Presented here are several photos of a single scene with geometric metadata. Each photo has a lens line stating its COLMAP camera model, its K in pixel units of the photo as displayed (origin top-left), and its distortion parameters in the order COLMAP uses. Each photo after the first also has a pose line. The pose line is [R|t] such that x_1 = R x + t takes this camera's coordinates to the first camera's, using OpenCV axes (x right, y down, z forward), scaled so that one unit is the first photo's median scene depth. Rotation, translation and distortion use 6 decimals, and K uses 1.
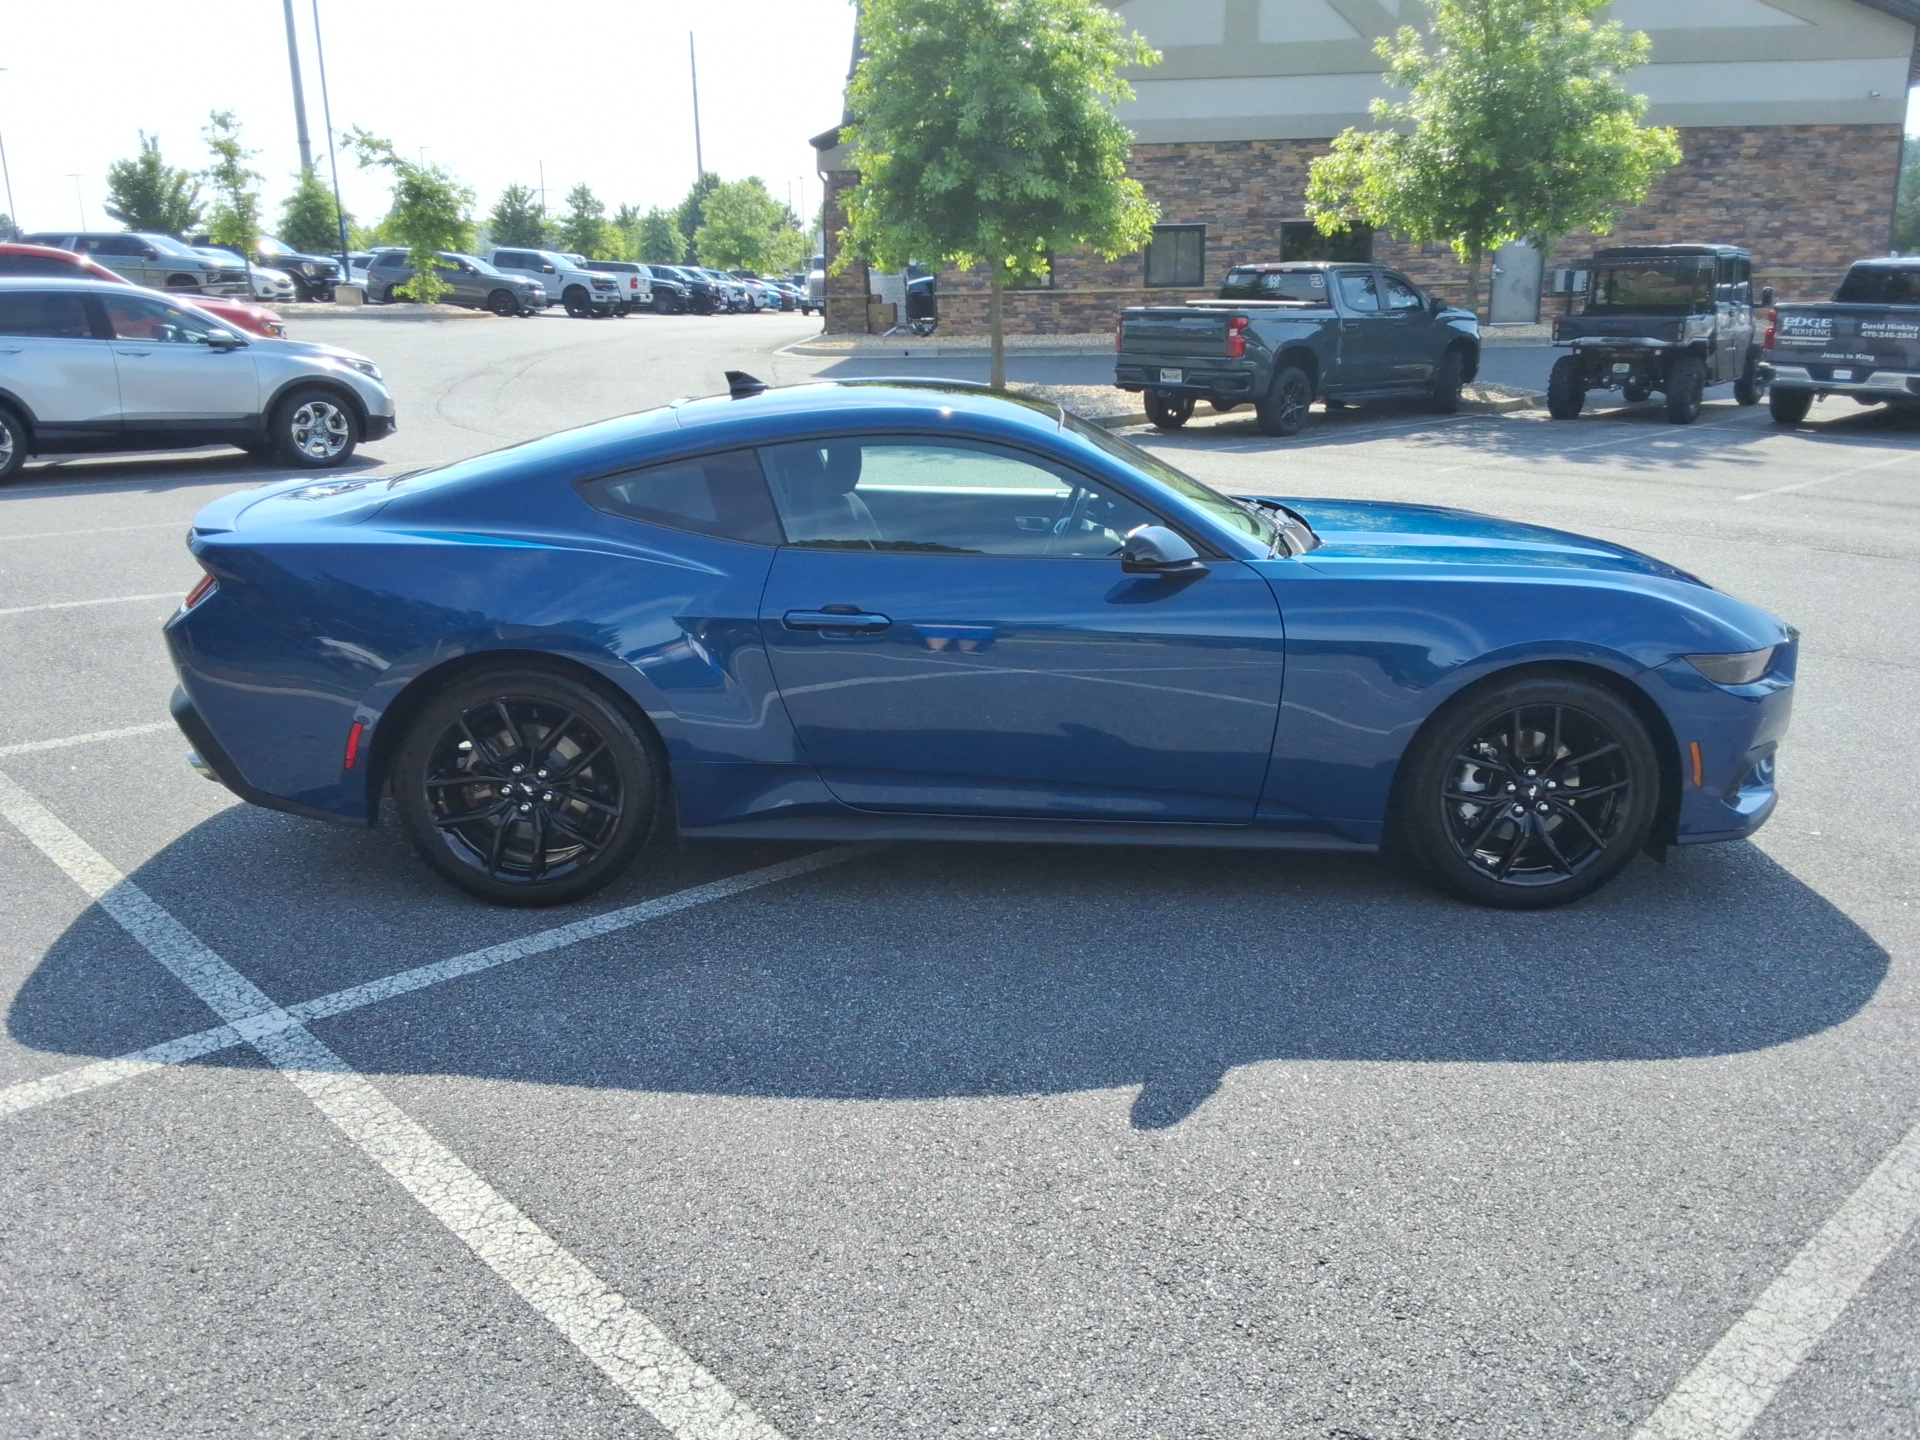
lens RADIAL K [[1565.6, 0, 970.3], [0, 1565.6, 720.8], [0, 0, 1]] dist [0.116322, -0.174509]
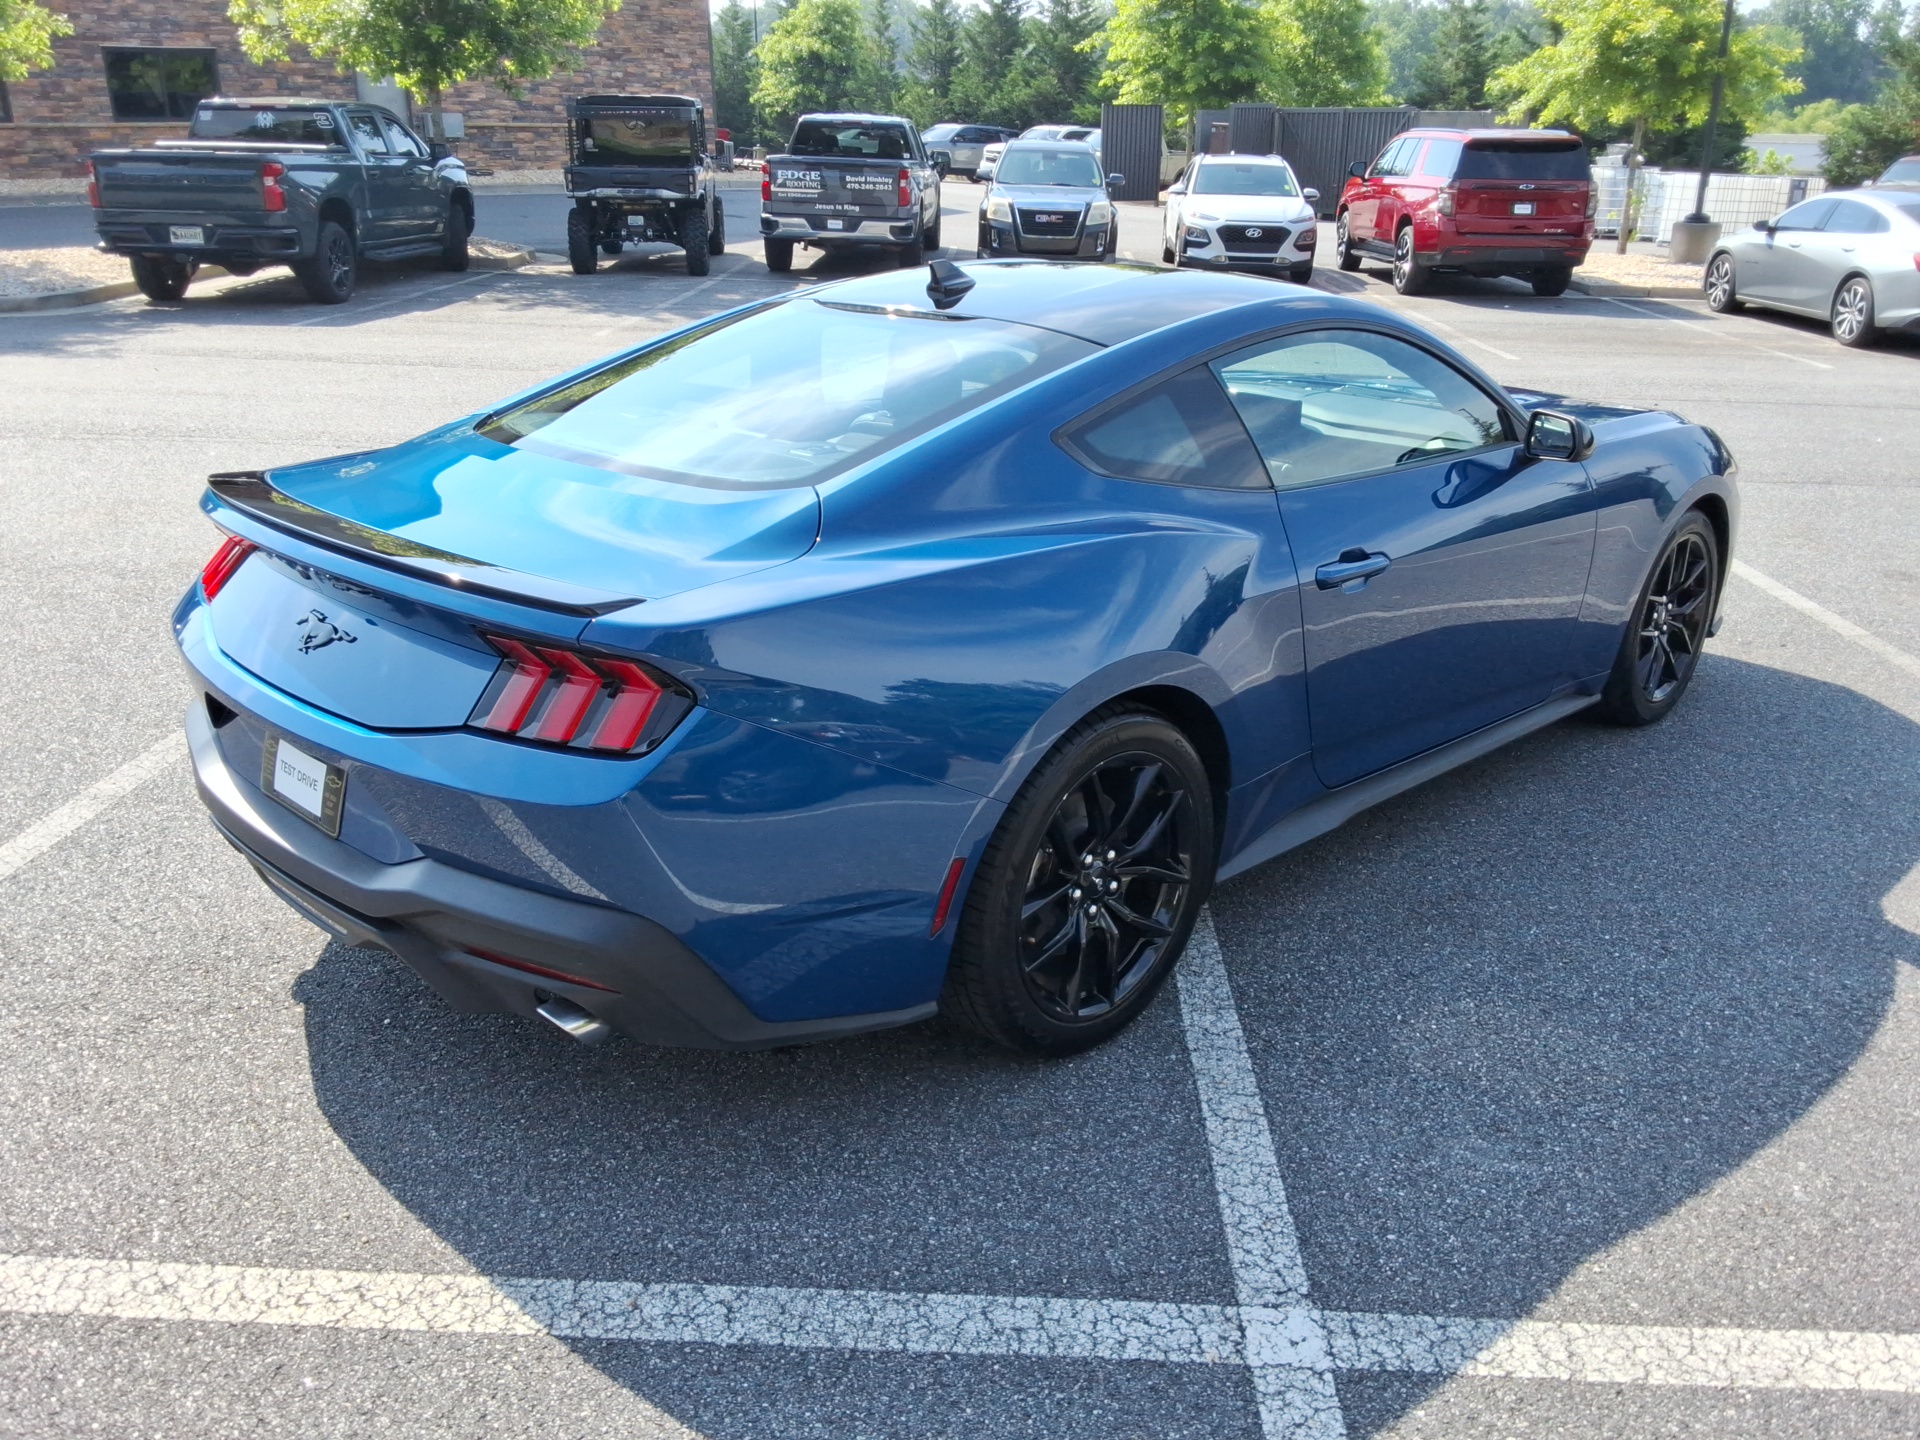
lens RADIAL K [[1565.6, 0, 990.6], [0, 1565.6, 701.7], [0, 0, 1]] dist [0.116322, -0.174509]
pose [[0.708868, -0.225618, 0.668283, -0.170042], [0.171755, 0.974156, 0.146698, -0.032749], [-0.684110, 0.010791, 0.729299, 0.115153]]
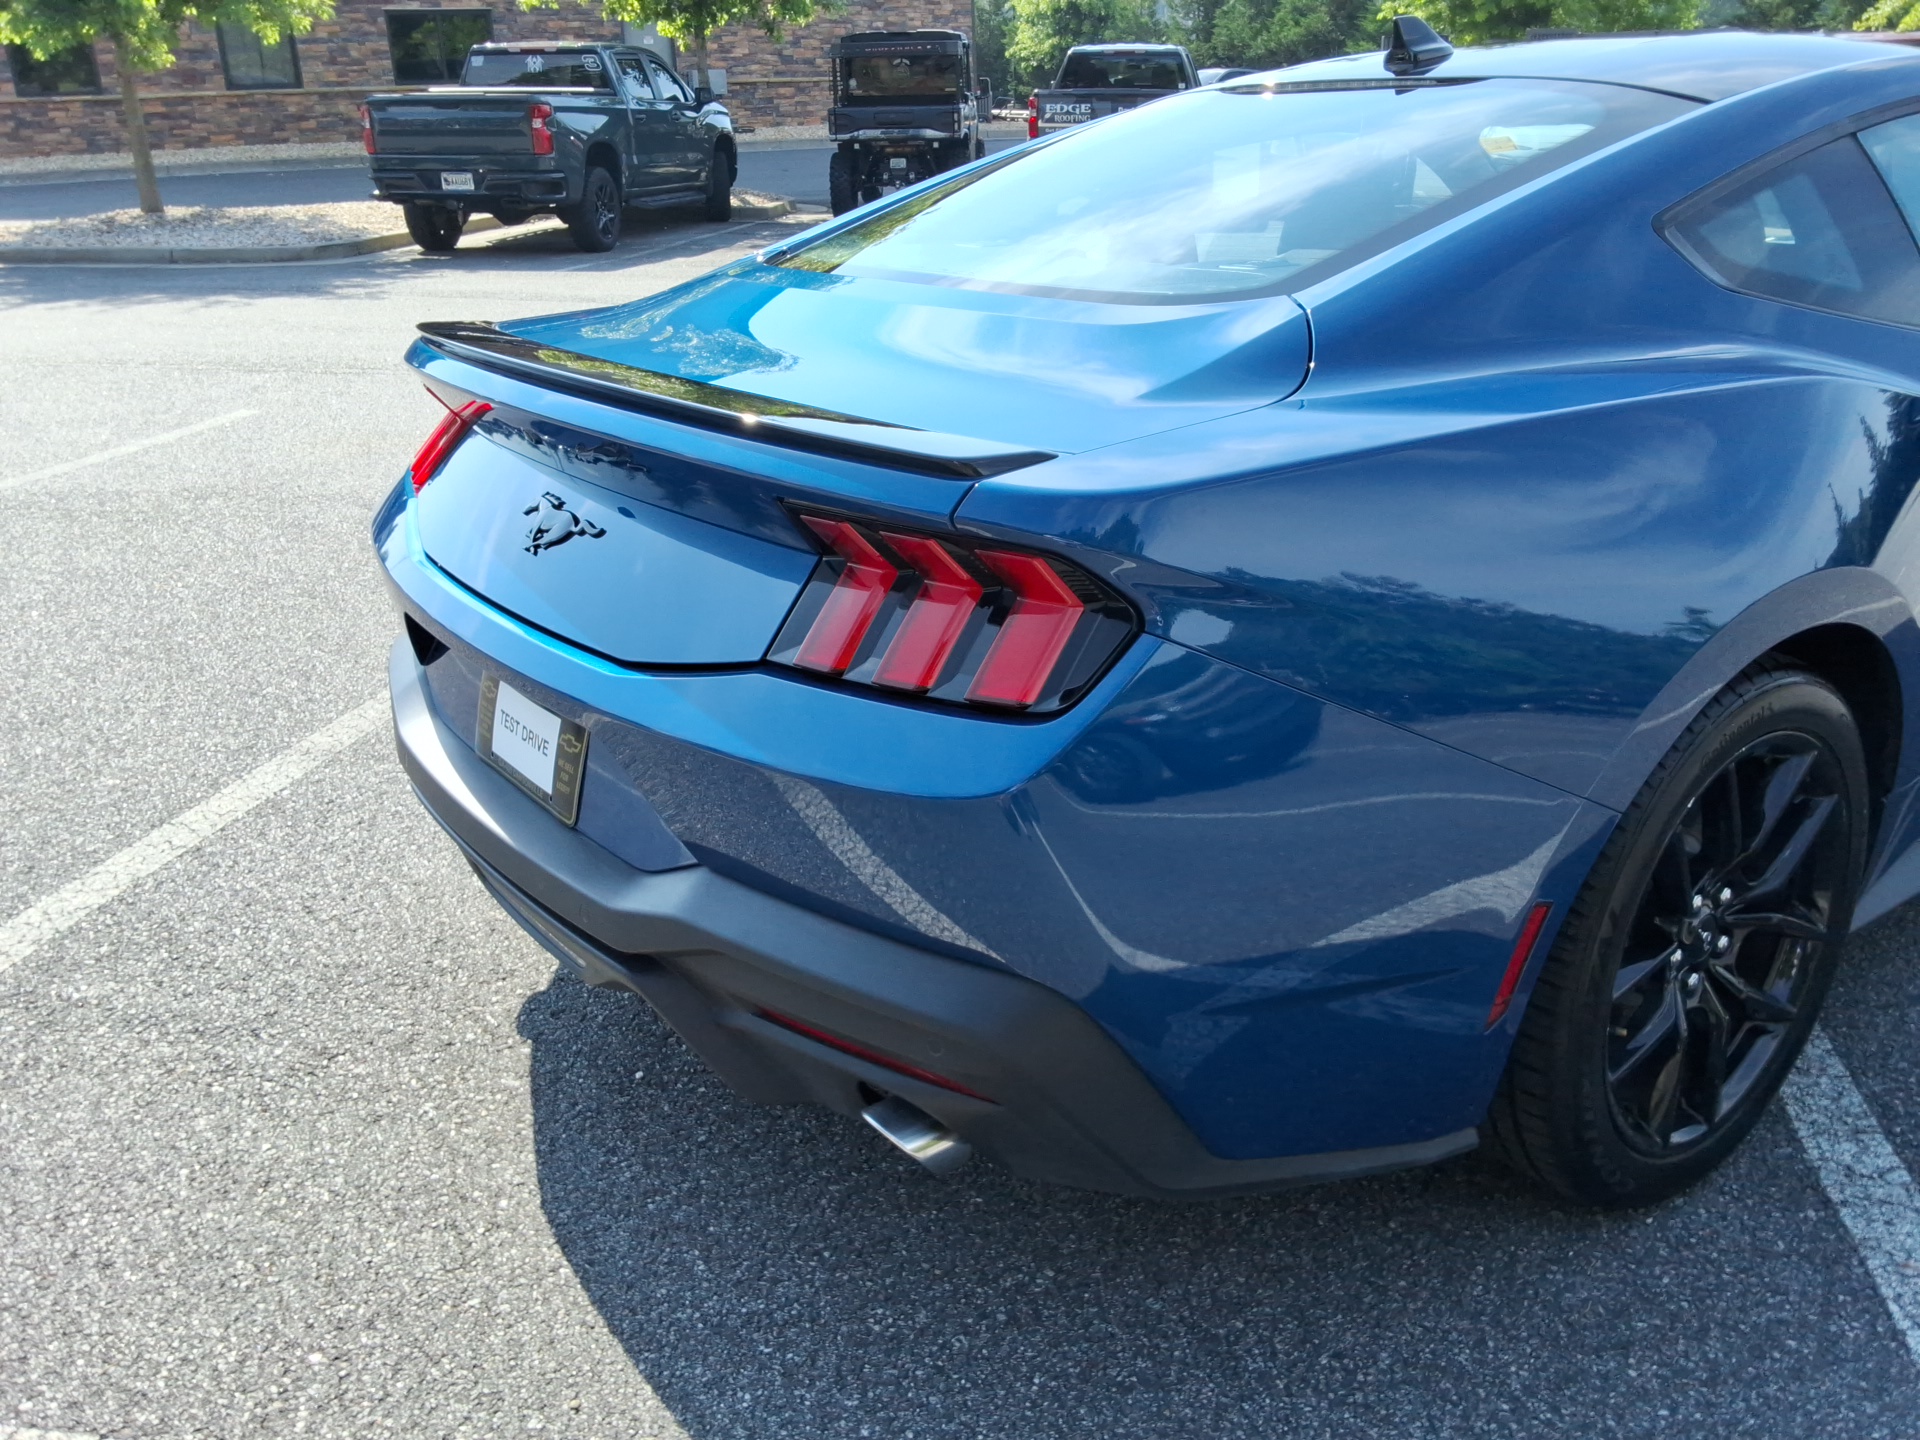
lens RADIAL K [[1565.6, 0, 978.0], [0, 1565.6, 709.1], [0, 0, 1]] dist [0.116322, -0.174509]
pose [[0.808007, -0.222086, 0.545713, -0.149087], [0.171908, 0.974800, 0.142174, -0.026102], [-0.563535, -0.021065, 0.825823, 0.168604]]
